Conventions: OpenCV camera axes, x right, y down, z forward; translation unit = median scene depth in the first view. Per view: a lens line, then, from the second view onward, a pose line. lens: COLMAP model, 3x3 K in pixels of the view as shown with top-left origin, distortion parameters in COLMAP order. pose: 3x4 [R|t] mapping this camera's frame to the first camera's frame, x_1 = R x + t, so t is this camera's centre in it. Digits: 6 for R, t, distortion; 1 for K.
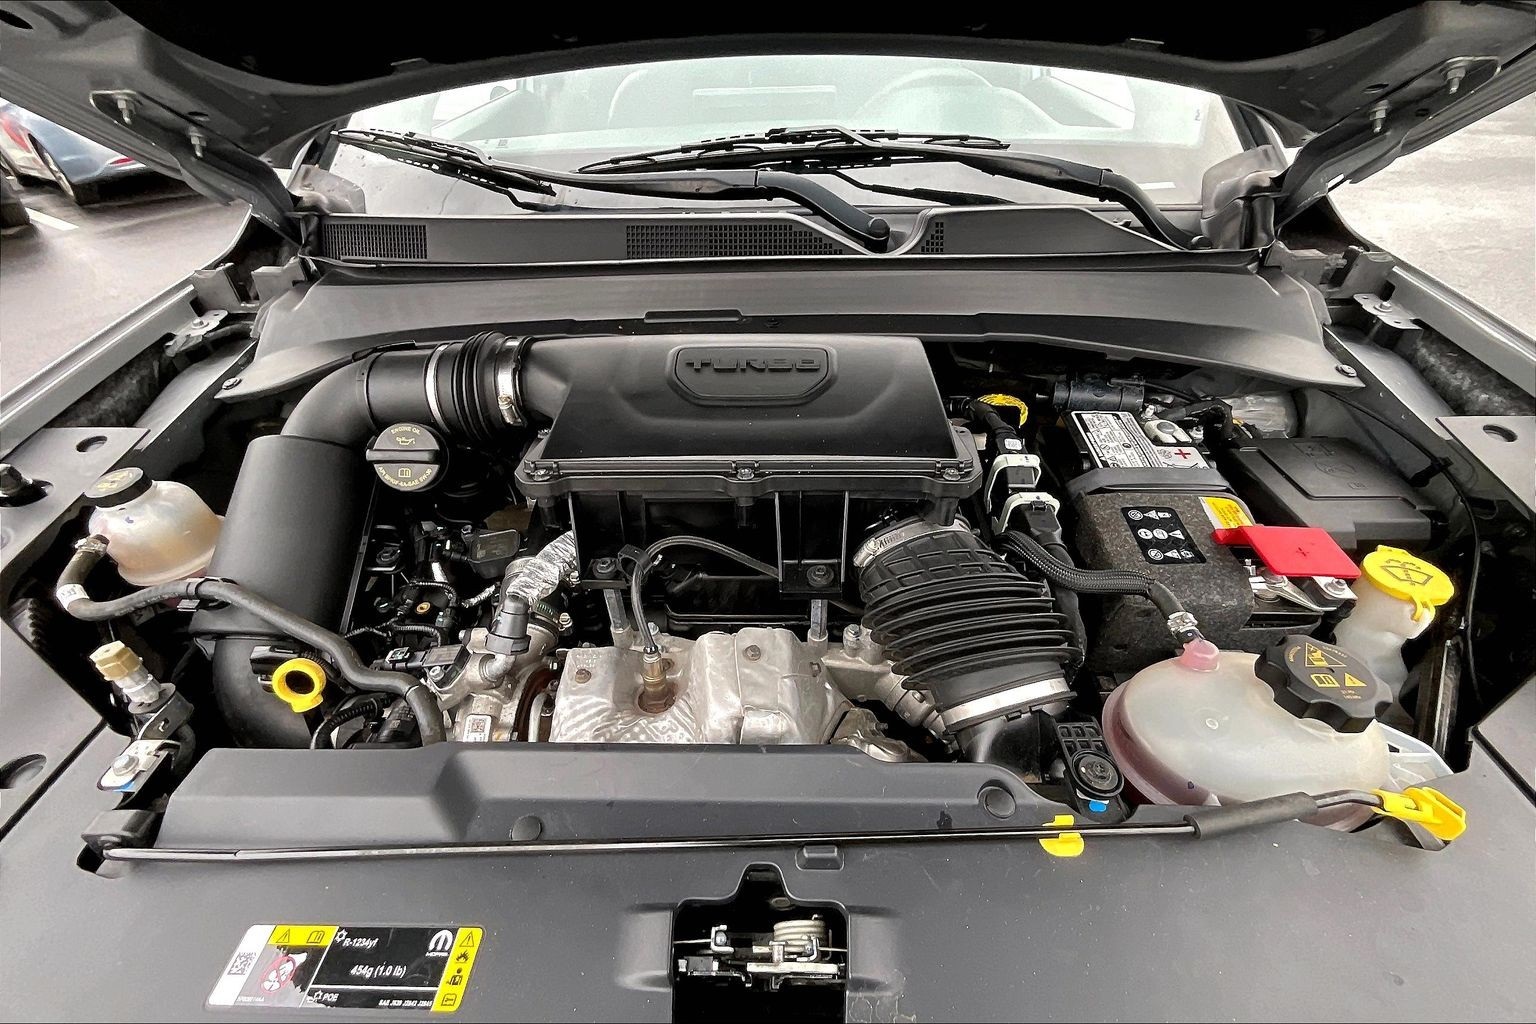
lens RADIAL K [[627.2, 0, 769.6], [0, 627.2, 516.7], [0, 0, 1]] dist [-0.007987, 0.000178]
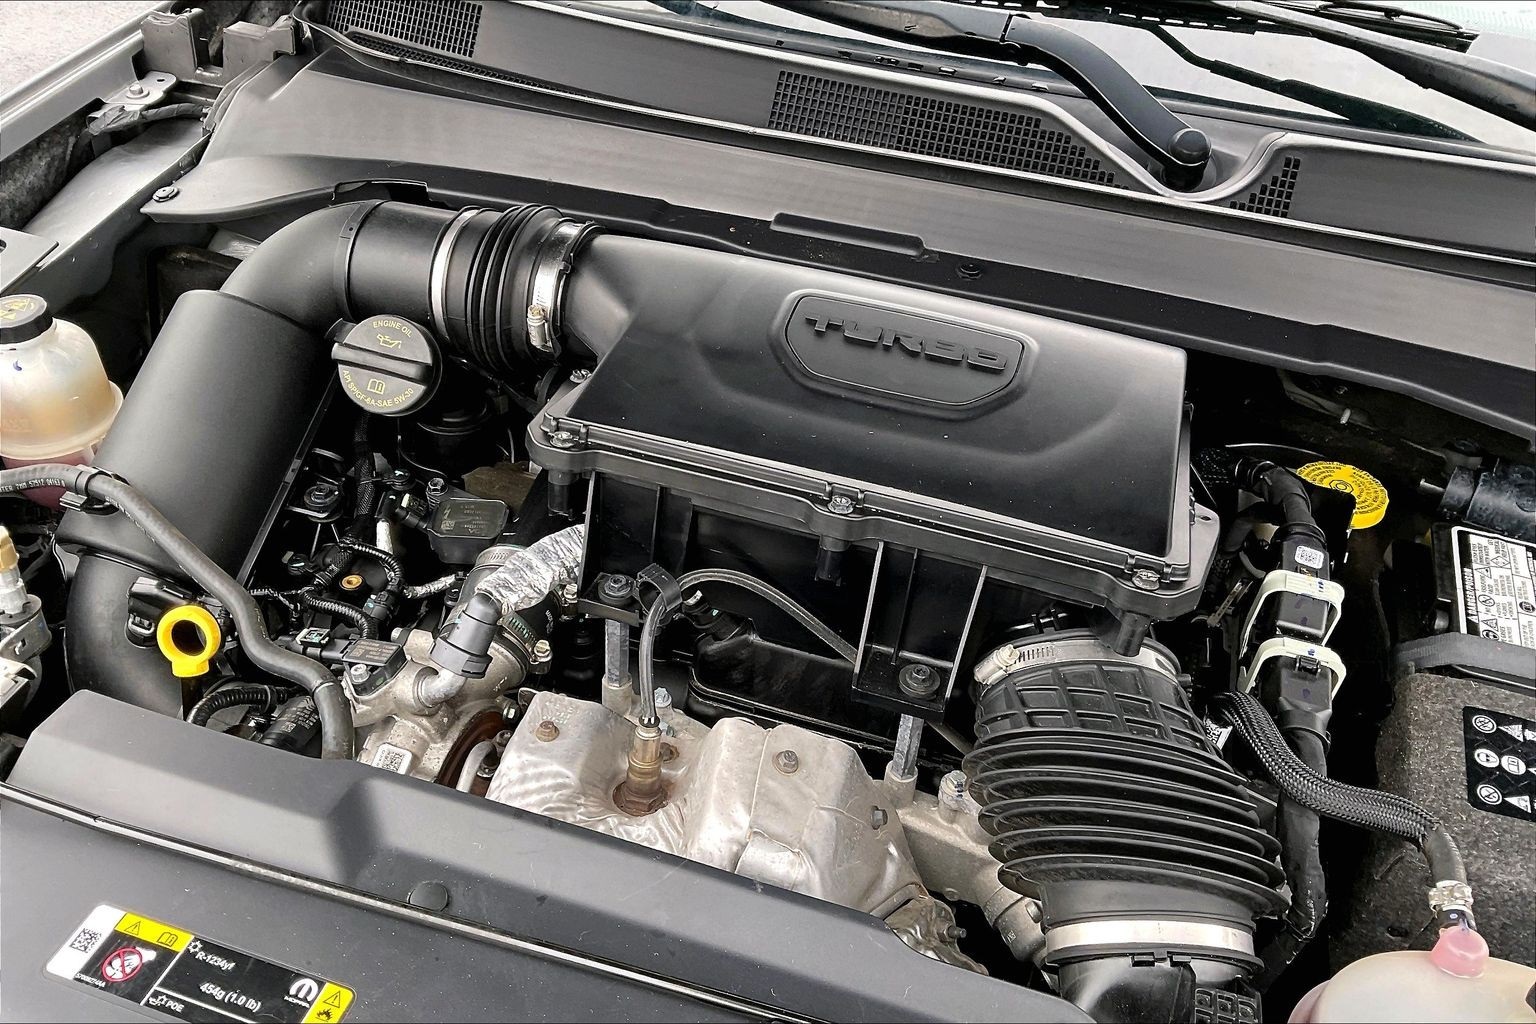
lens RADIAL K [[1285.5, 0, 768.5], [0, 1285.5, 505.5], [0, 0, 1]] dist [0.084649, -0.187418]
pose [[0.957837, 0.233780, -0.167017, 0.107204], [-0.240000, 0.970610, -0.017794, -0.021040], [0.157948, 0.057128, 0.985793, -0.354441]]
